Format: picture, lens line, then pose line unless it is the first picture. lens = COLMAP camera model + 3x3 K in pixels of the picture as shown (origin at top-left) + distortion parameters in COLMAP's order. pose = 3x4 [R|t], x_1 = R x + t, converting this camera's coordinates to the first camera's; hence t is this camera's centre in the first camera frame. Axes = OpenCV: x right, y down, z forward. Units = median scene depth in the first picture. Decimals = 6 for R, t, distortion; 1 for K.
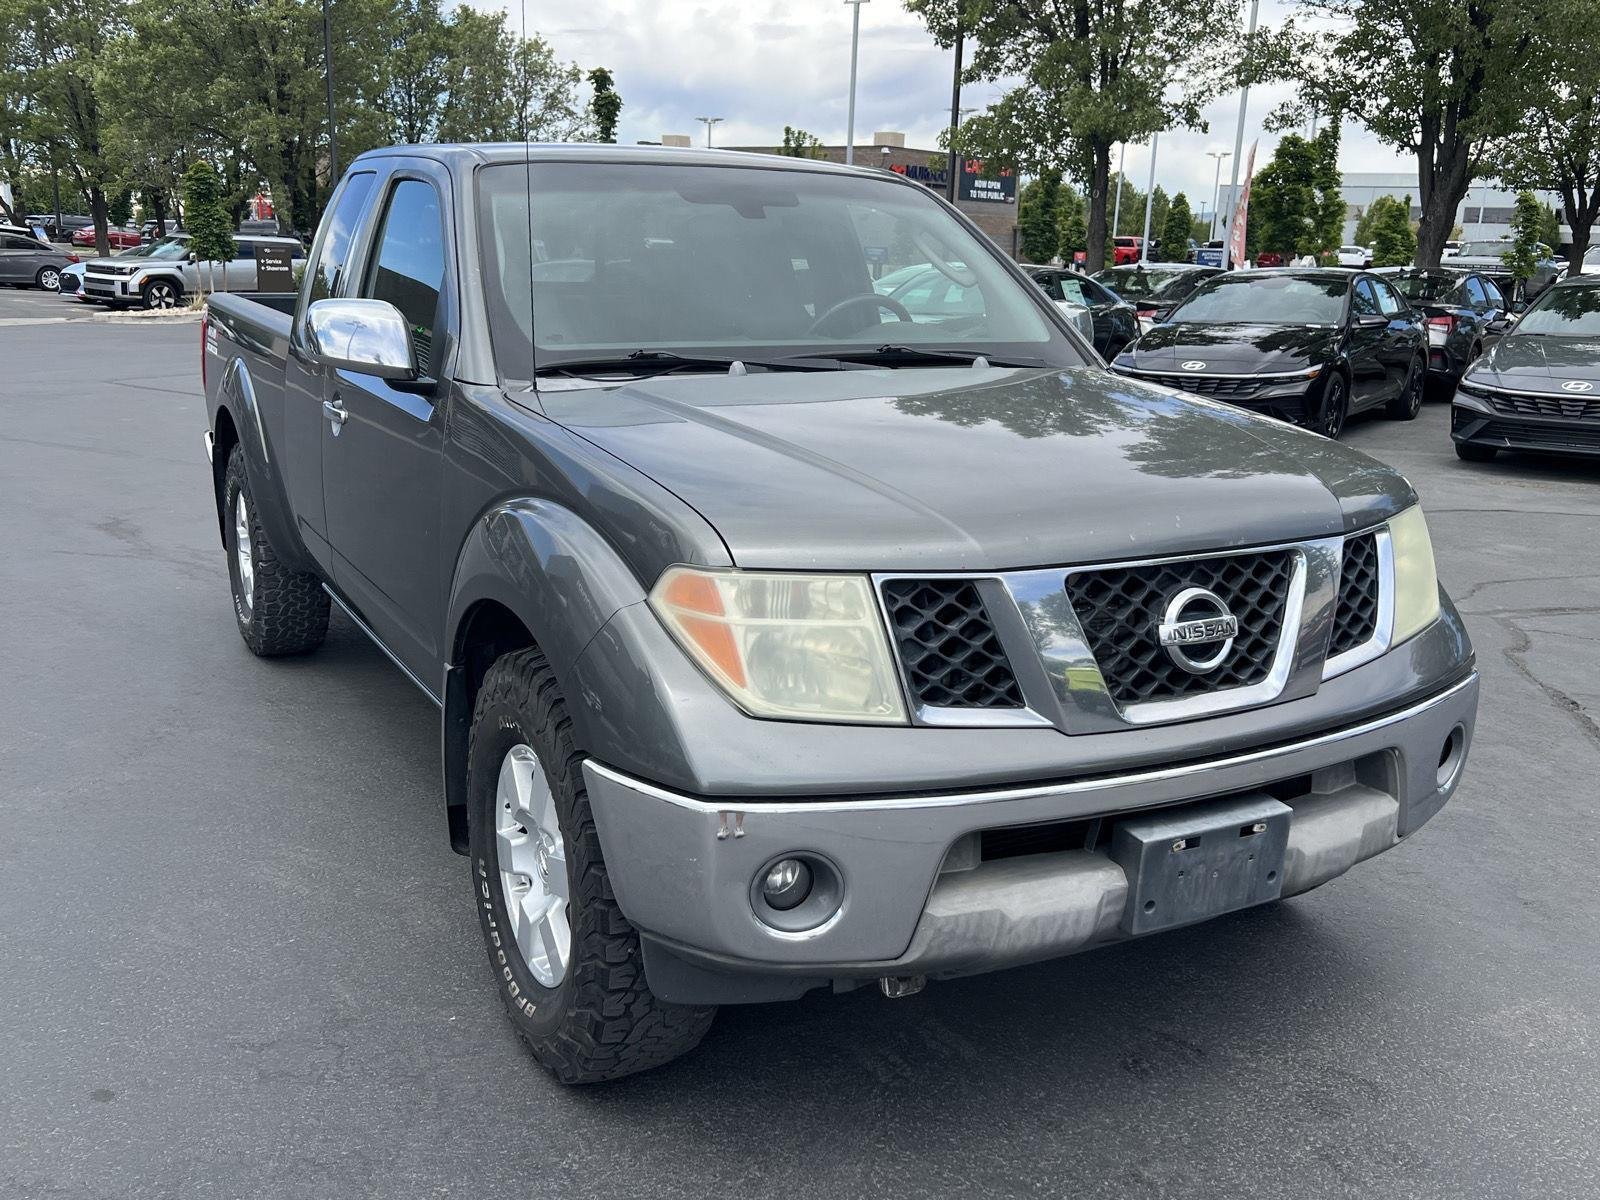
lens RADIAL K [[1514.8, 0, 805.5], [0, 1514.8, 610.5], [0, 0, 1]] dist [0.039563, 0.000000]
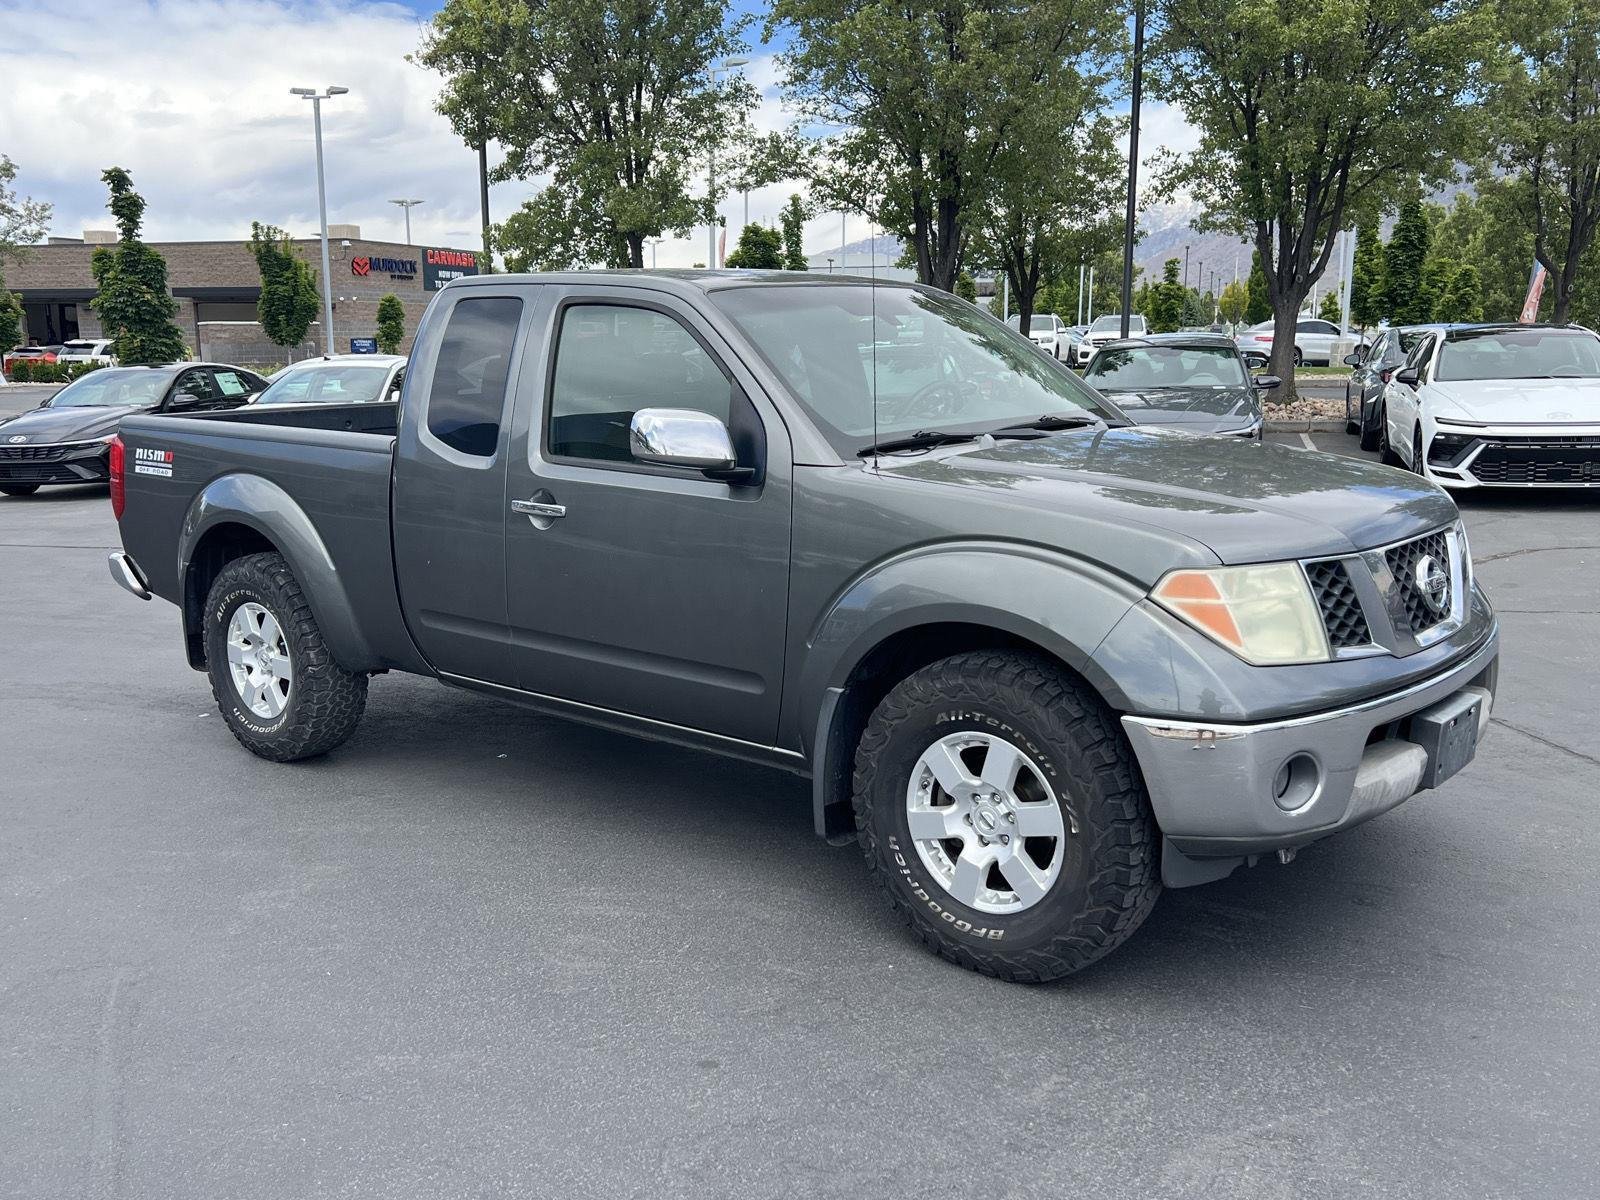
lens RADIAL K [[1514.8, 0, 801.2], [0, 1514.8, 608.5], [0, 0, 1]] dist [0.039563, 0.000000]
pose [[0.932488, -0.106920, 0.345014, -0.742601], [0.125410, 0.991600, -0.031657, 0.006823], [-0.338731, 0.072788, 0.938063, -0.178313]]
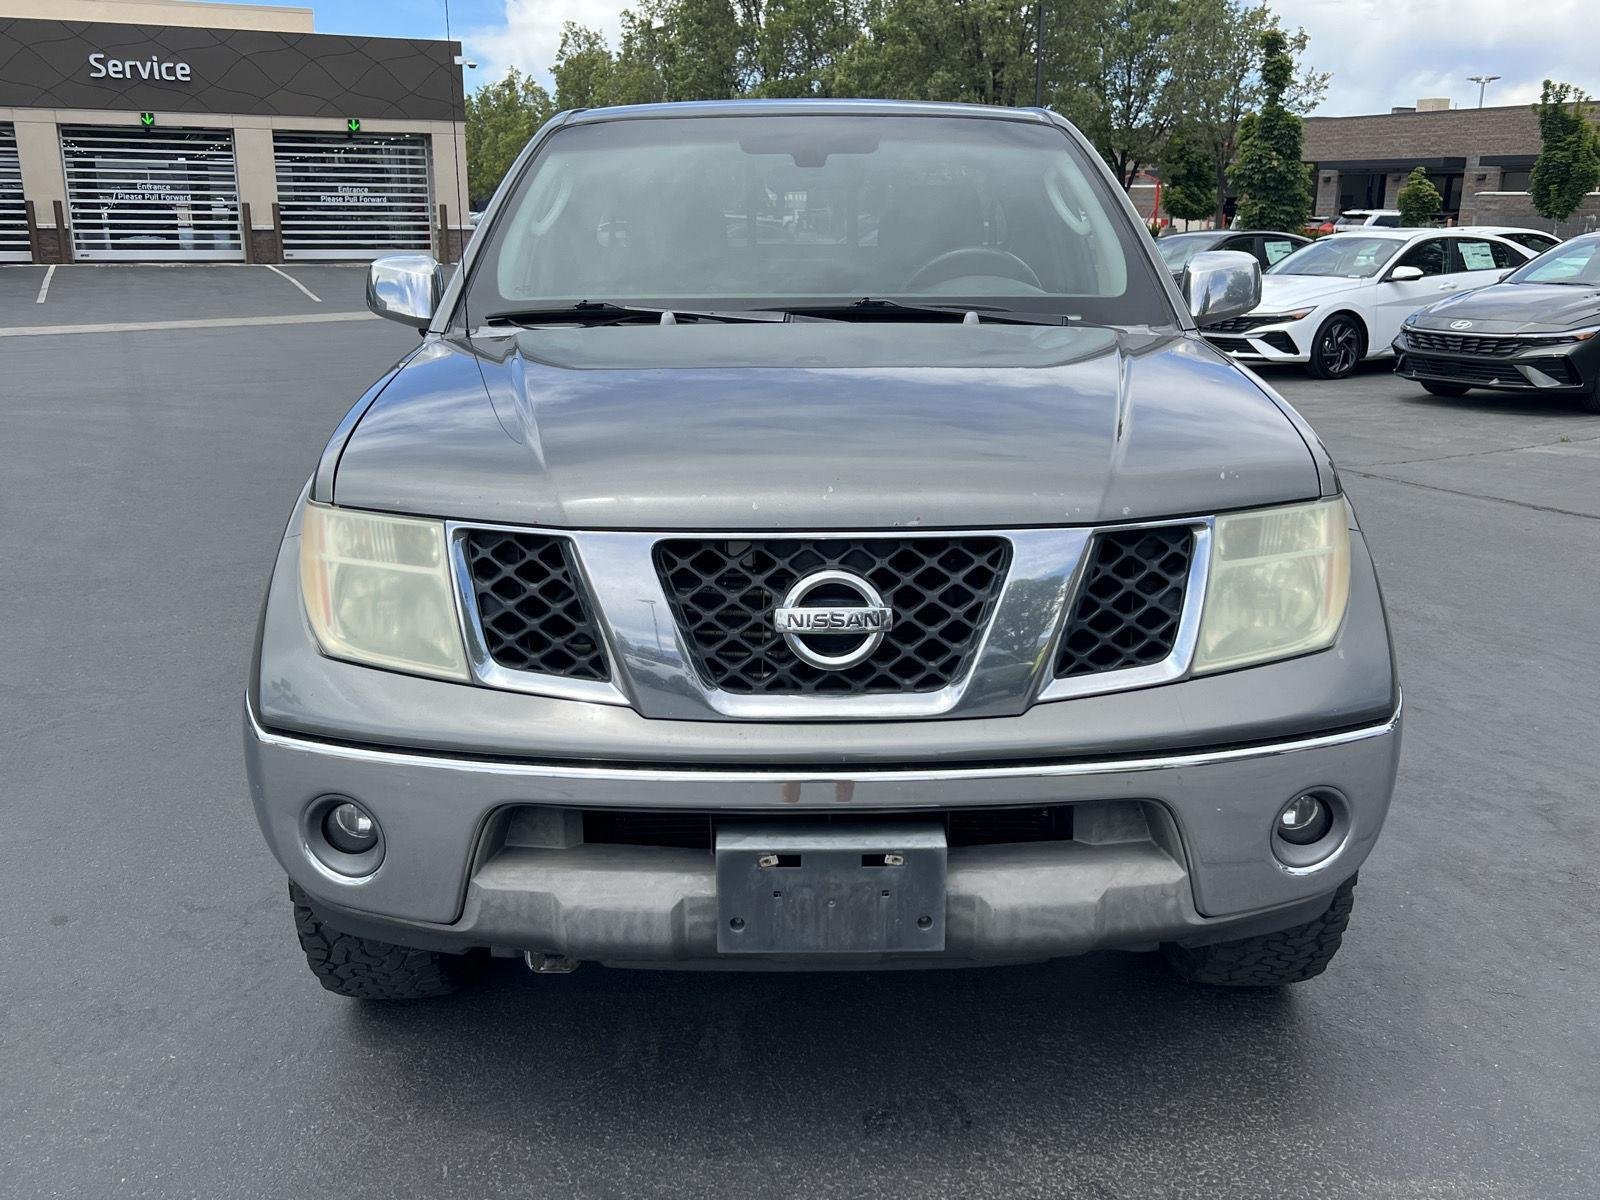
lens RADIAL K [[1514.8, 0, 802.6], [0, 1514.8, 606.1], [0, 0, 1]] dist [0.039563, 0.000000]
pose [[0.890574, 0.096771, -0.444426, 0.543637], [-0.092737, 0.995212, 0.030869, -0.017181], [0.445285, 0.013724, 0.895284, 0.192622]]
